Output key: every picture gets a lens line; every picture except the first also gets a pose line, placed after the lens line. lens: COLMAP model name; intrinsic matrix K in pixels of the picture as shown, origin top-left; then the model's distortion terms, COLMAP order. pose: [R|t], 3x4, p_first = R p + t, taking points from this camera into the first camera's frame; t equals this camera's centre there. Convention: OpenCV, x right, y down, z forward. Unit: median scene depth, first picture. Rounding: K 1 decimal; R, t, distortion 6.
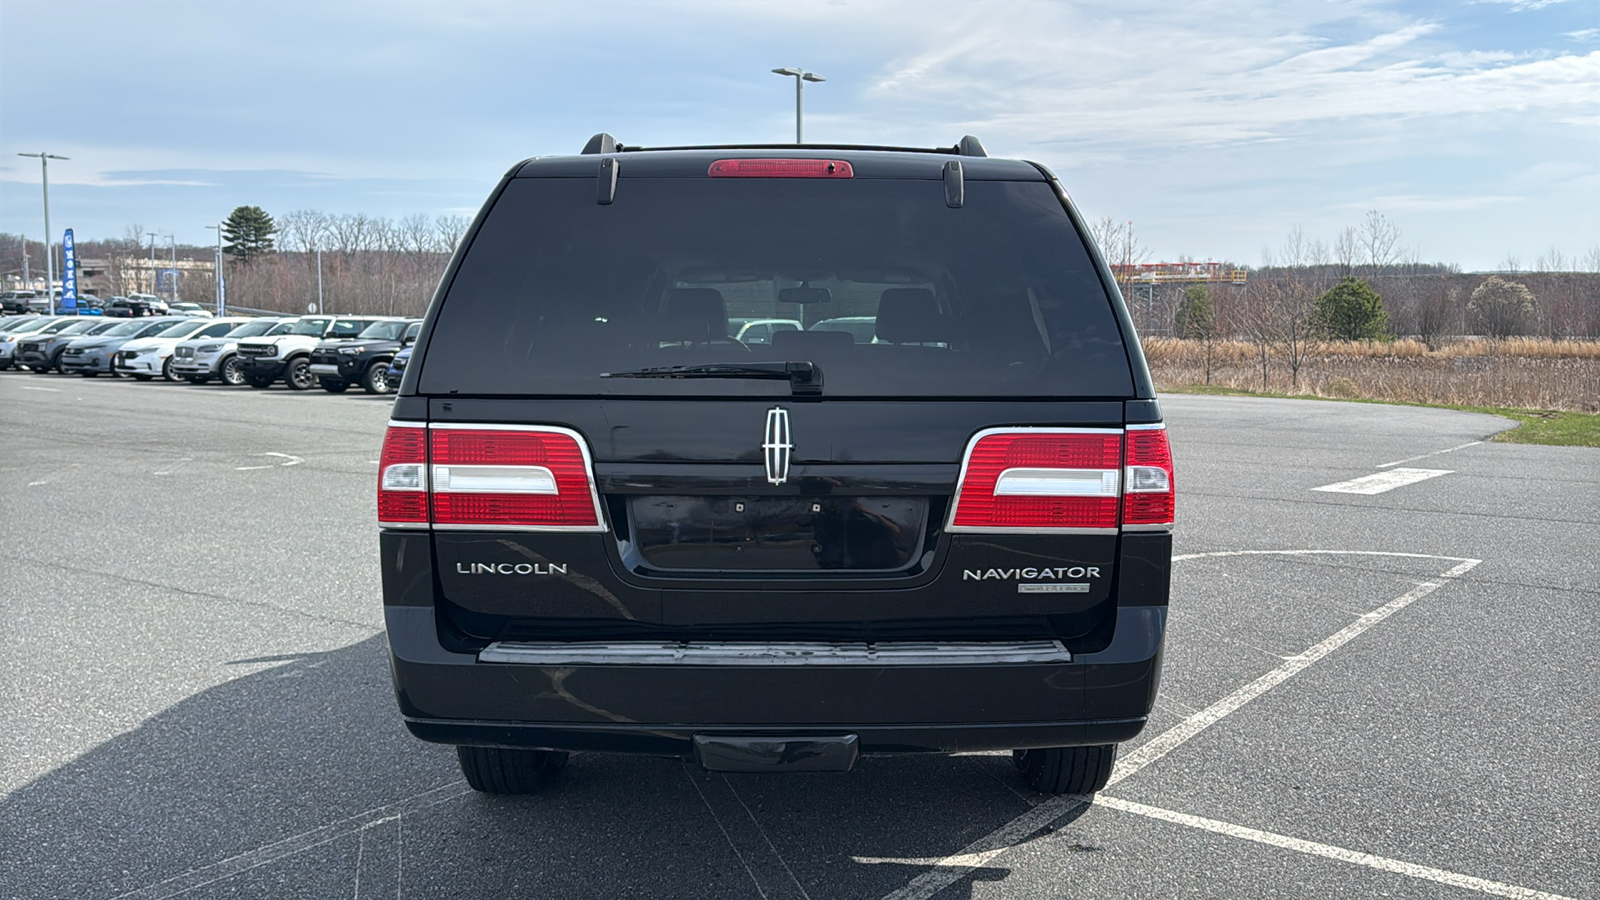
lens RADIAL K [[1371.6, 0, 835.7], [0, 1371.6, 437.0], [0, 0, 1]] dist [0.136179, -0.220597]
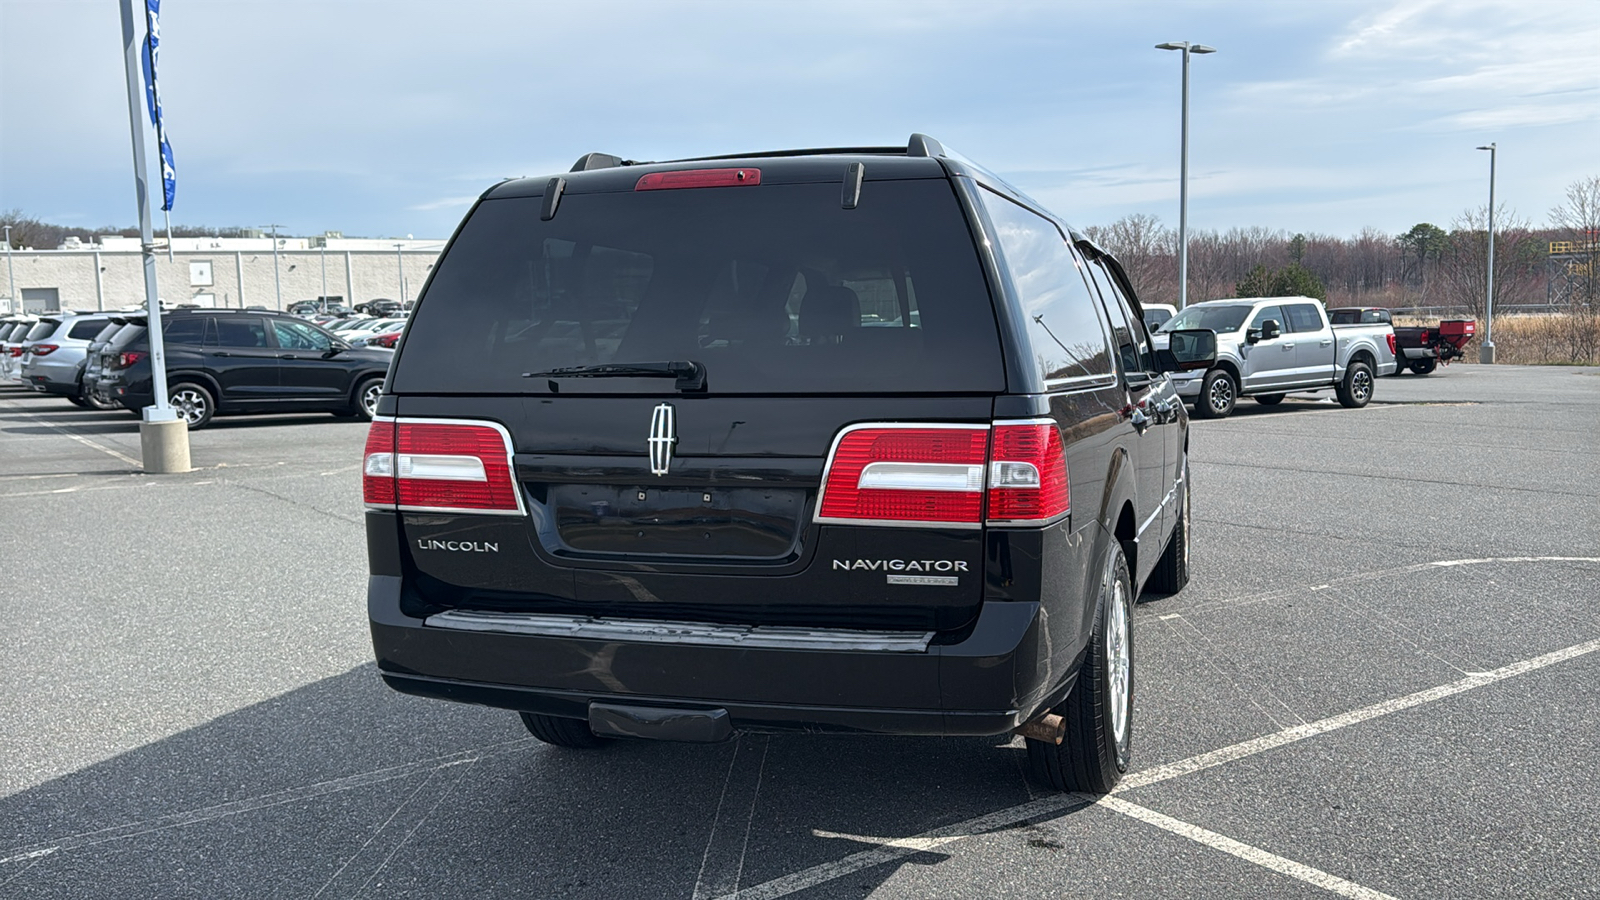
lens RADIAL K [[1371.6, 0, 832.2], [0, 1371.6, 455.6], [0, 0, 1]] dist [0.136179, -0.220597]
pose [[0.949478, 0.008708, -0.313713, 0.362054], [-0.001968, 0.999761, 0.021793, -0.004058], [0.313828, -0.020074, 0.949268, 0.014261]]
